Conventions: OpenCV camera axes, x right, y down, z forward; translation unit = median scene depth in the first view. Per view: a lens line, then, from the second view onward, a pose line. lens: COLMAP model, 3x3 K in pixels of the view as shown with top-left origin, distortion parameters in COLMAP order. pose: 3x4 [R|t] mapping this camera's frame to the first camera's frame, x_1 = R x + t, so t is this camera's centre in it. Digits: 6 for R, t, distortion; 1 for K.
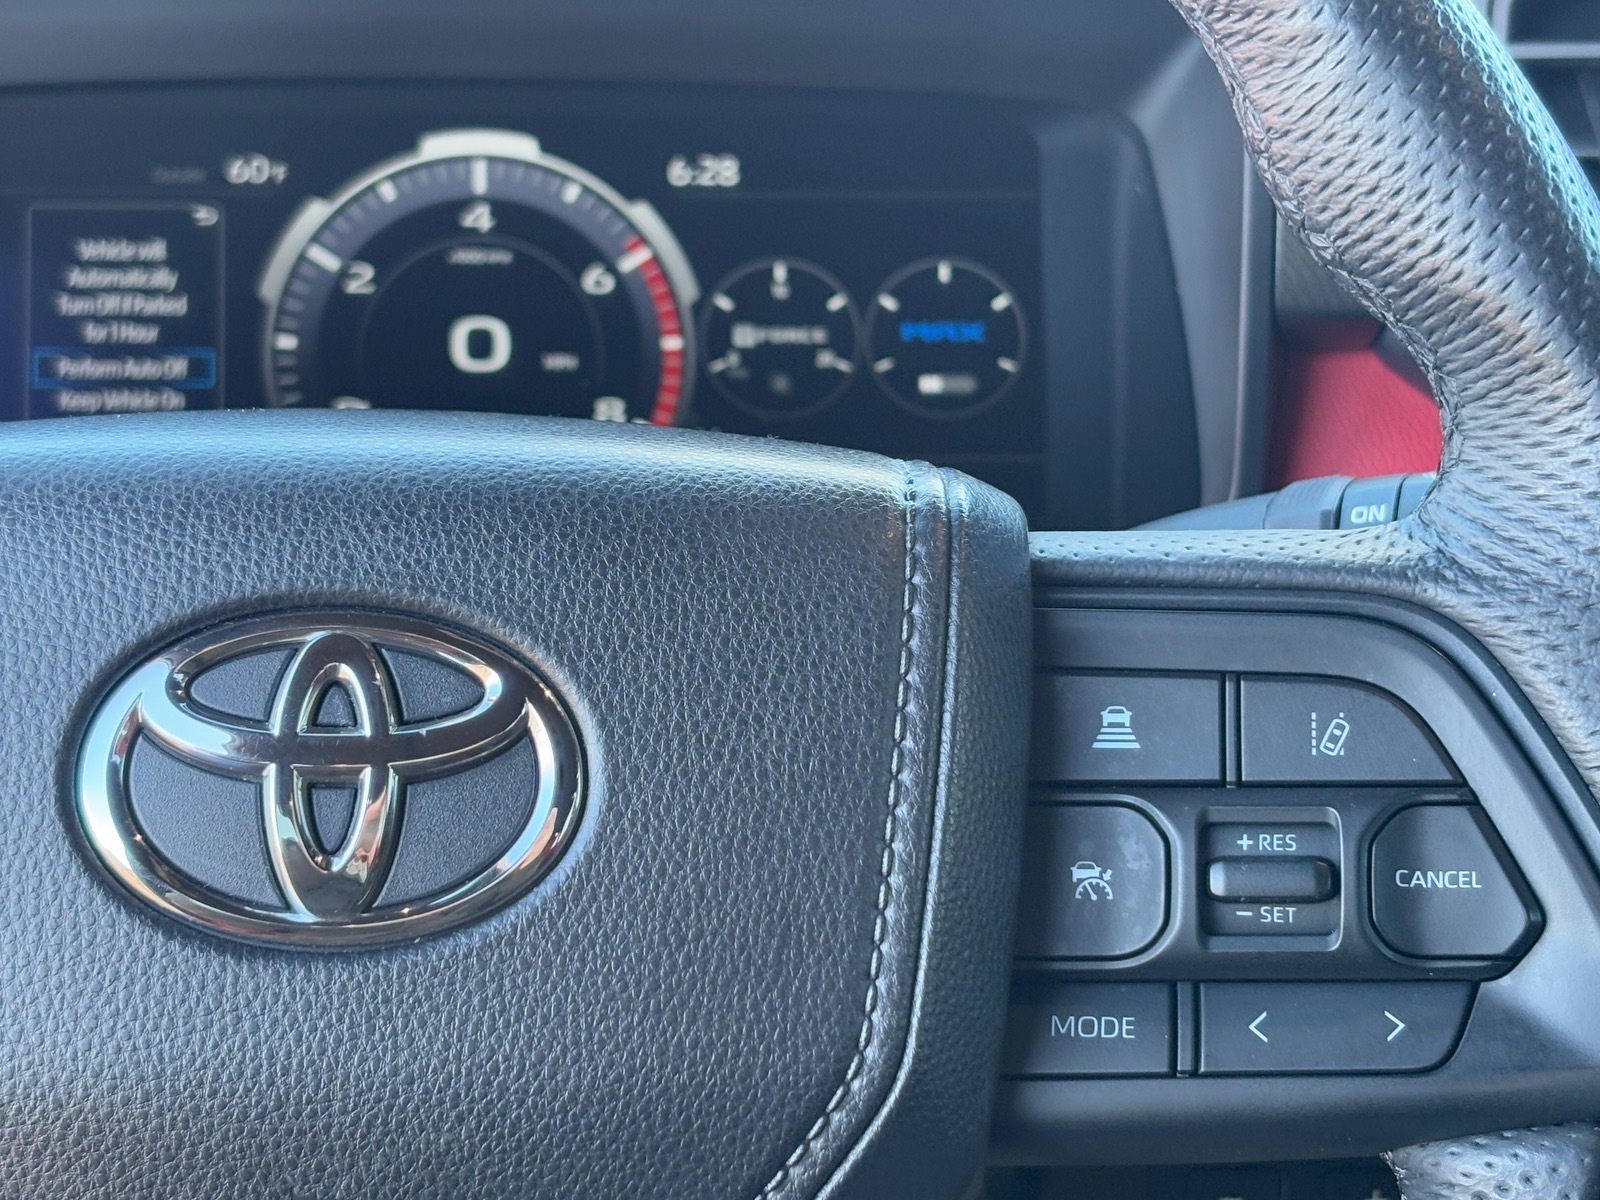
lens RADIAL K [[3091.8, 0, 787.3], [0, 3091.8, 607.5], [0, 0, 1]] dist [0.303116, -1.623459]
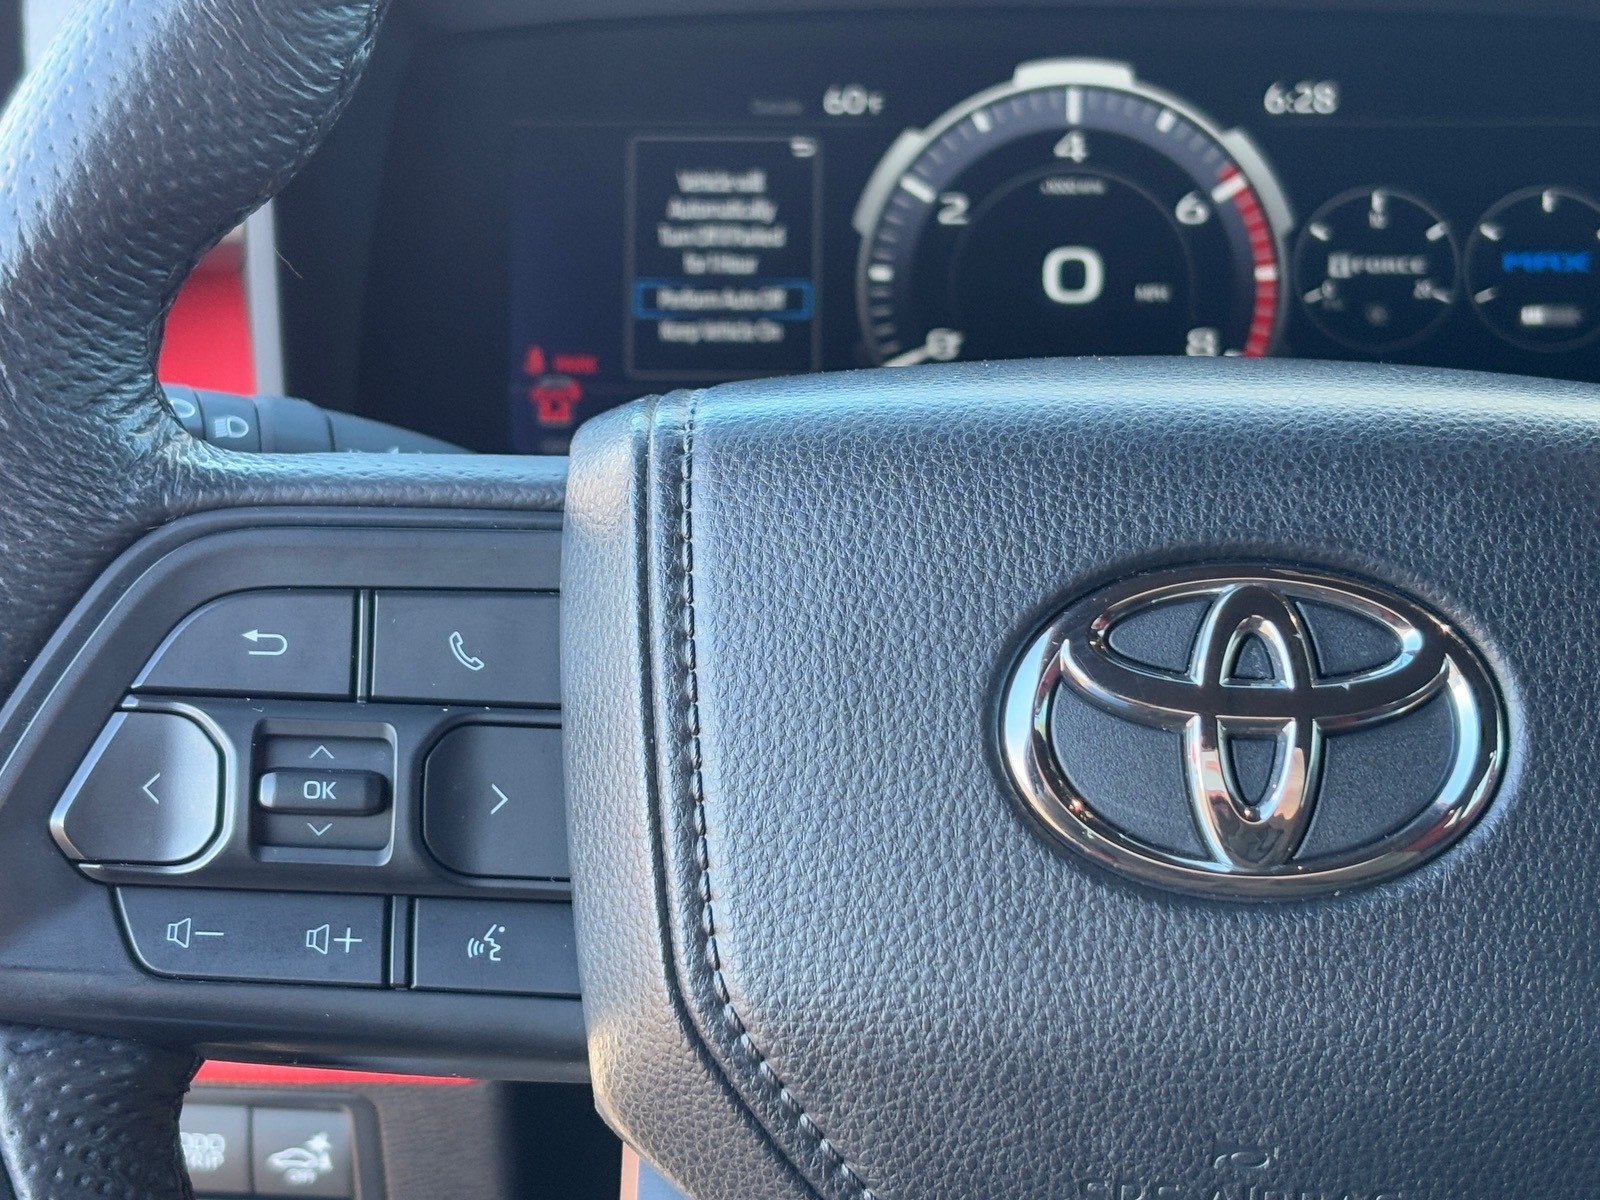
lens RADIAL K [[3091.8, 0, 787.3], [0, 3091.8, 607.5], [0, 0, 1]] dist [0.303116, -1.623459]
pose [[0.996366, 0.014770, -0.083886, -0.197938], [-0.012343, 0.999492, 0.029375, -0.011594], [0.084277, -0.028233, 0.996042, -0.012836]]
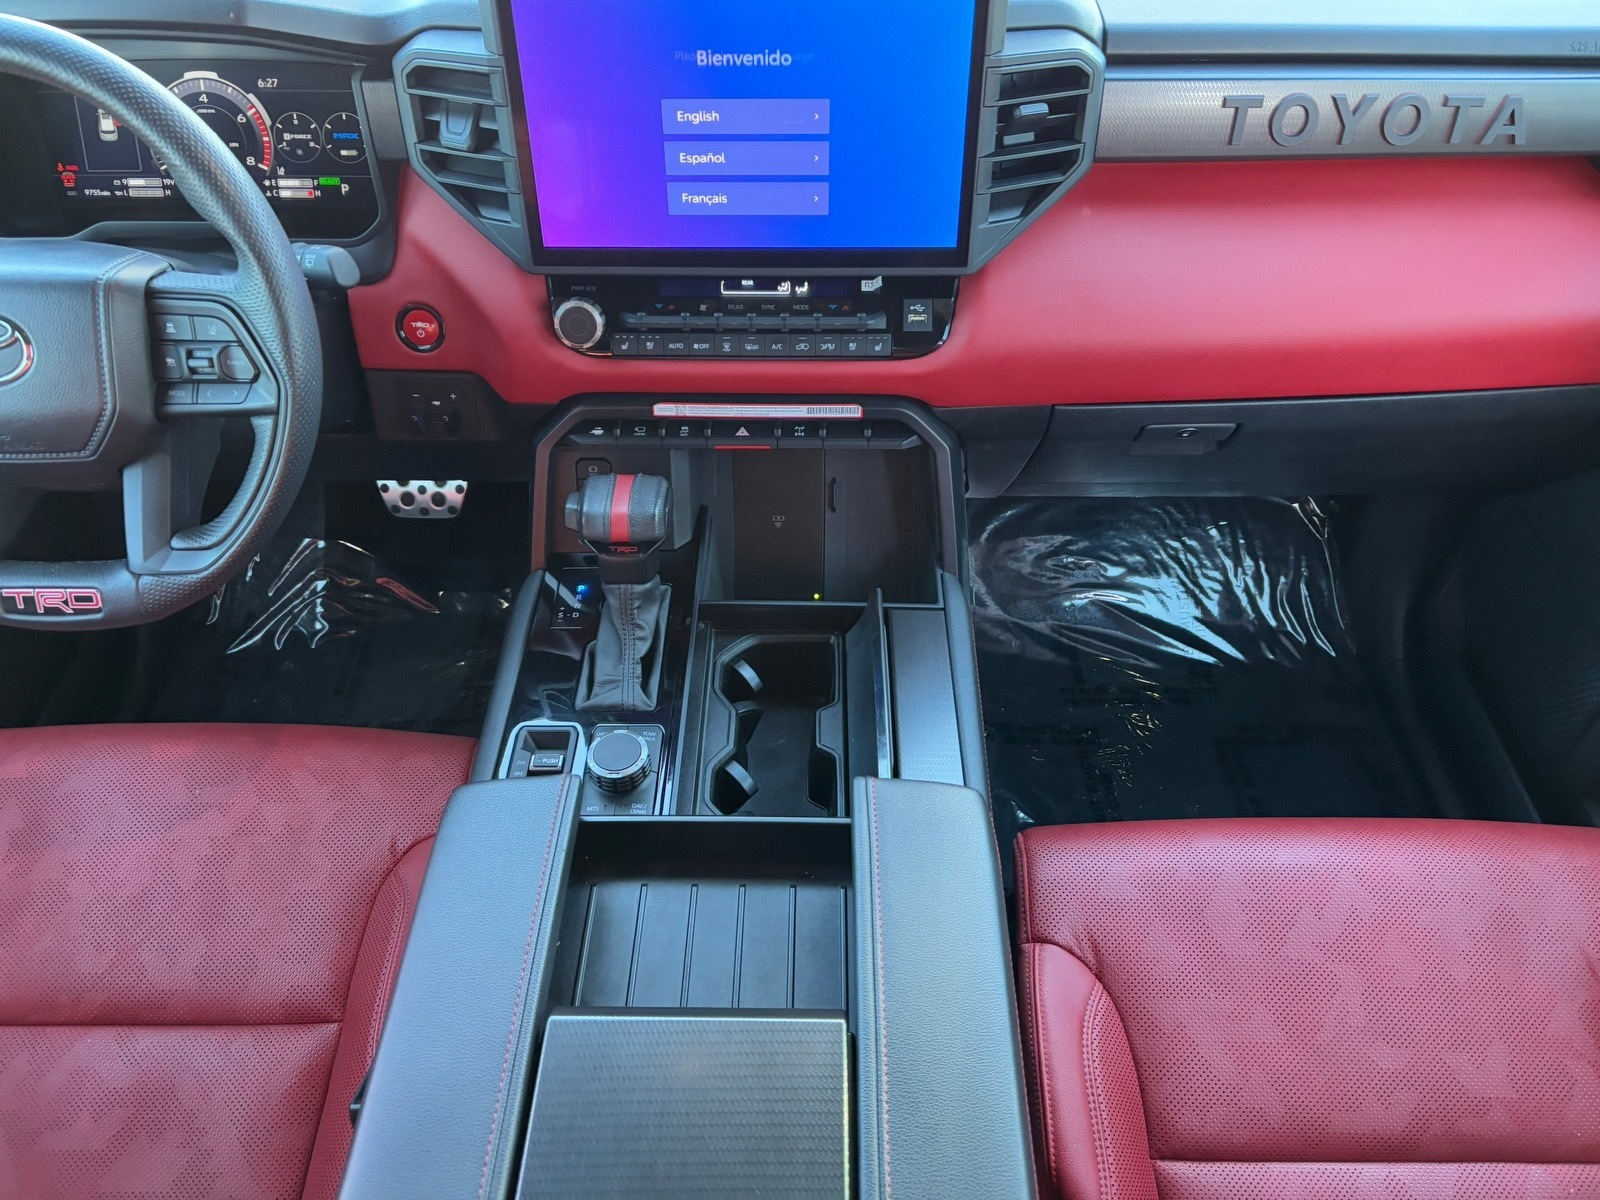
lens RADIAL K [[1231.0, 0, 800.0], [0, 1231.0, 600.0], [0, 0, 1]] dist [0.041841, -0.042845]
pose [[0.997179, 0.035571, -0.066100, 1.241540], [-0.002709, 0.897072, 0.441875, -0.446041], [0.075014, -0.440450, 0.894638, -0.749990]]
